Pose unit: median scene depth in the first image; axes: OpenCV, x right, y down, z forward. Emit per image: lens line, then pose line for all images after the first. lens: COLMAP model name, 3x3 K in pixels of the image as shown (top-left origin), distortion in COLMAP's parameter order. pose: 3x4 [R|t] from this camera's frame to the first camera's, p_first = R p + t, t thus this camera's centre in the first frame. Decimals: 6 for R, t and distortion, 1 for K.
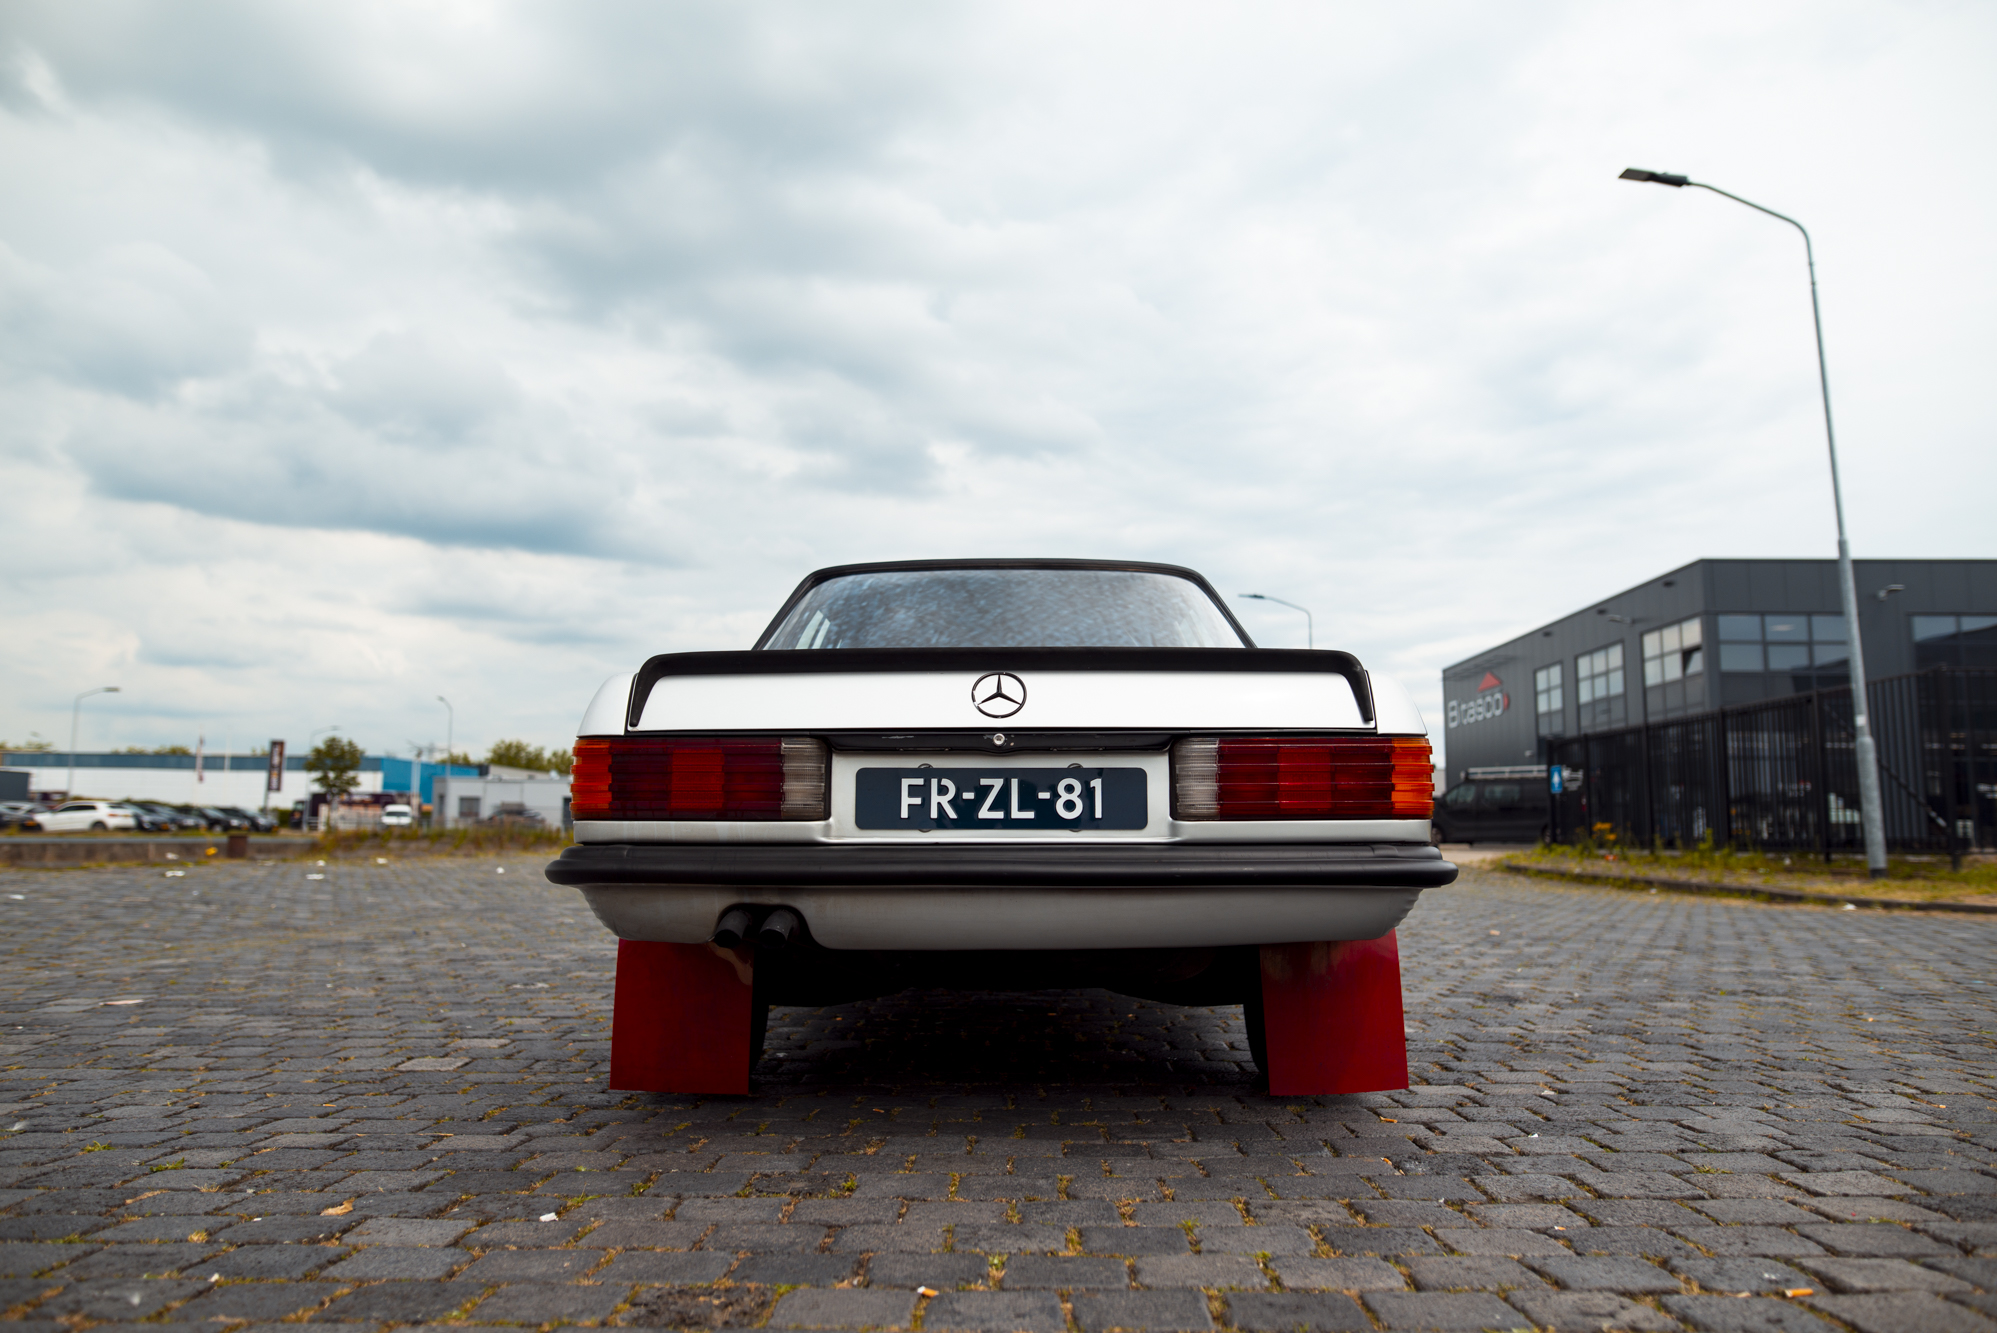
lens RADIAL K [[1382.7, 0, 948.2], [0, 1382.7, 667.1], [0, 0, 1]] dist [-0.001237, 0.003177]
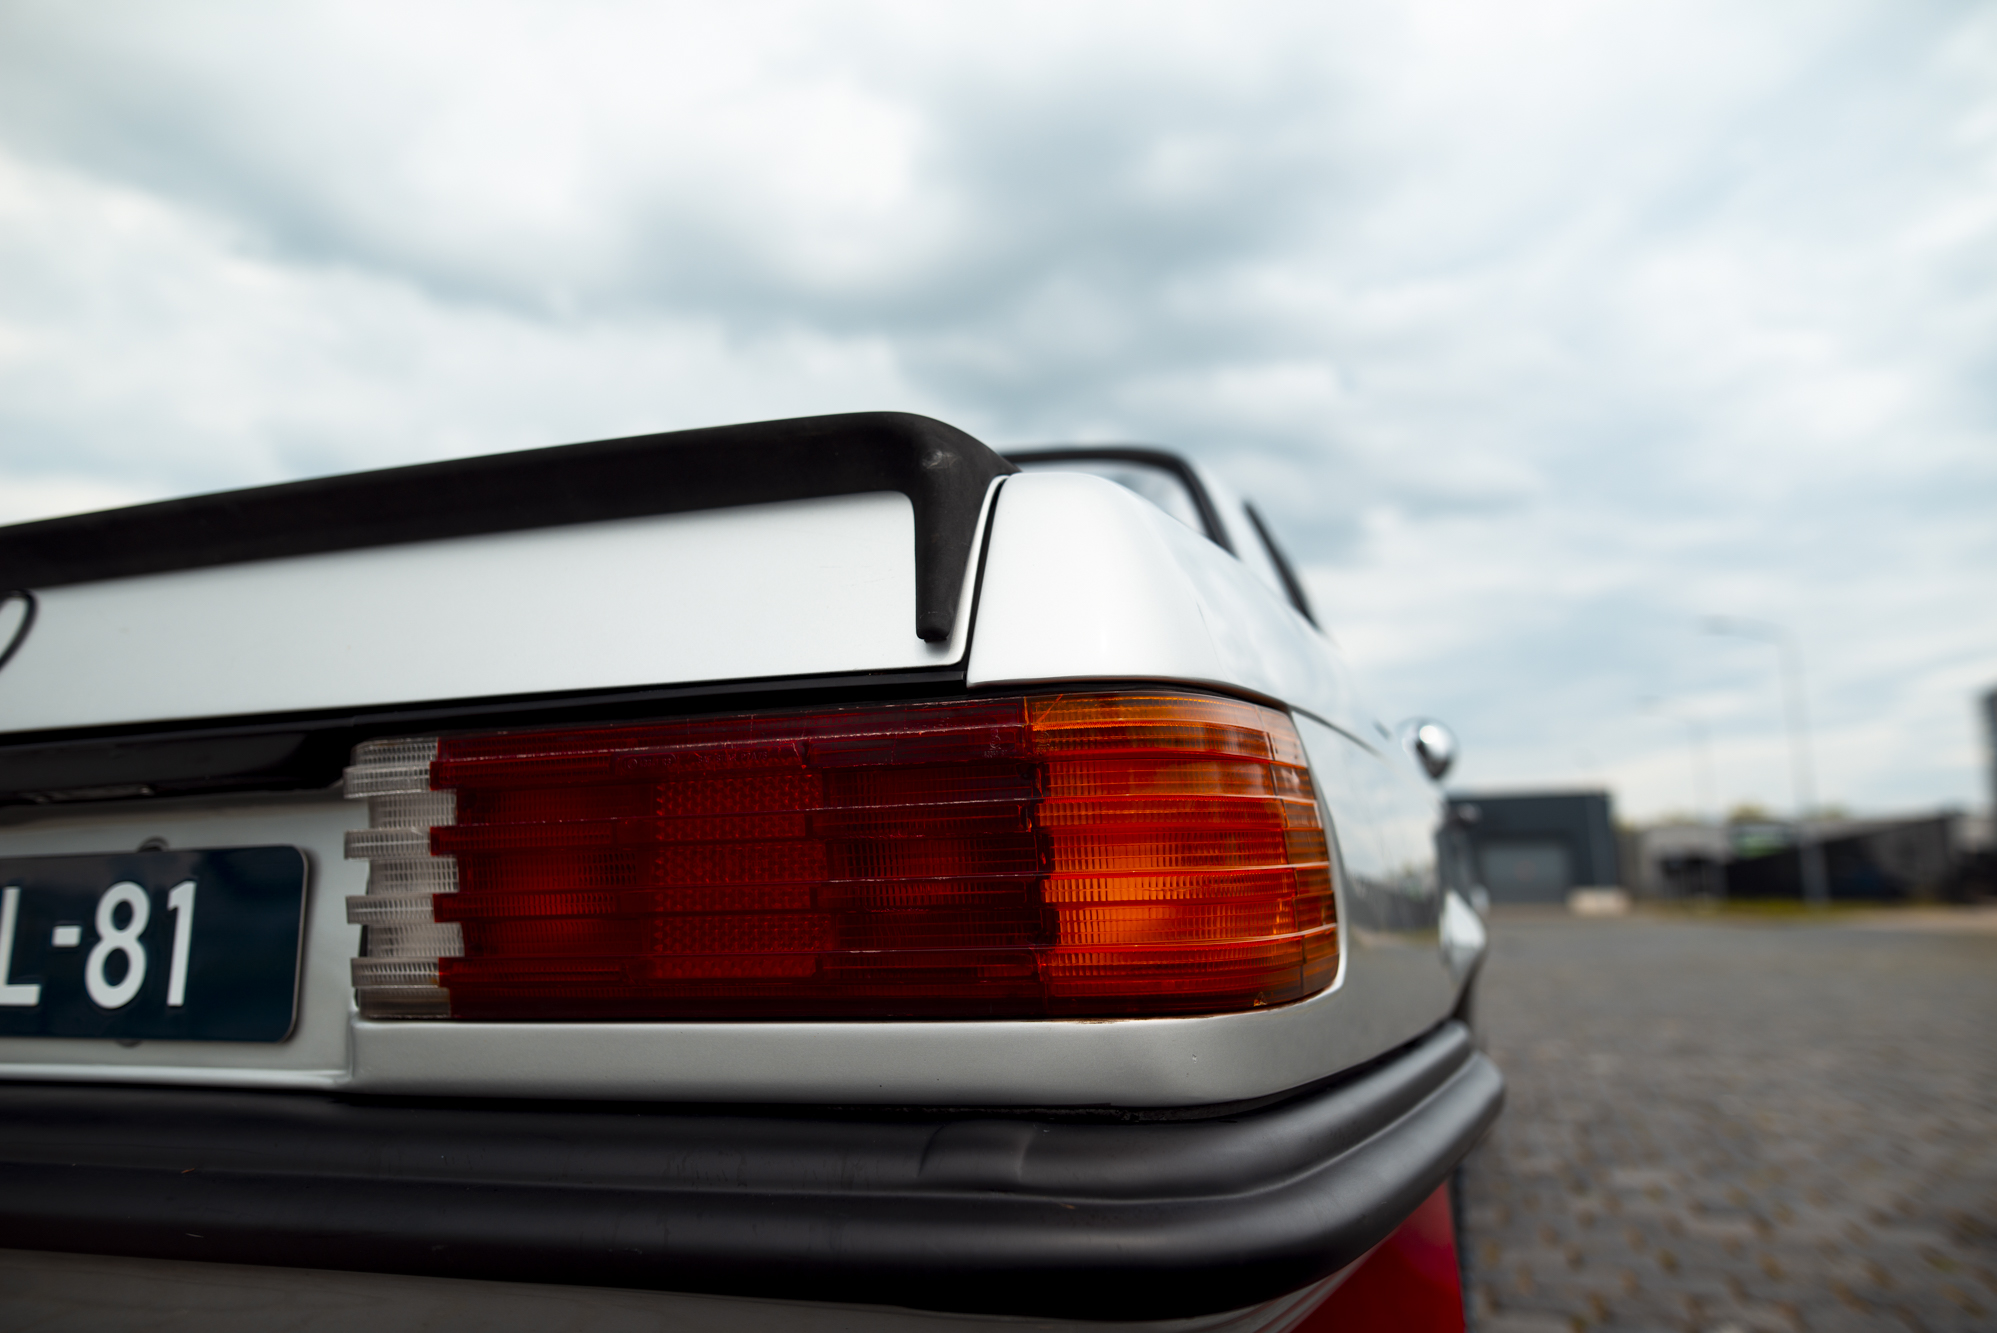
lens RADIAL K [[1316.8, 0, 997.4], [0, 1316.8, 603.6], [0, 0, 1]] dist [-0.002722, -0.000719]
pose [[0.958104, -0.082939, -0.274150, 0.383431], [0.054413, 0.992432, -0.110079, 0.060127], [0.281206, 0.090550, 0.955366, 0.752777]]
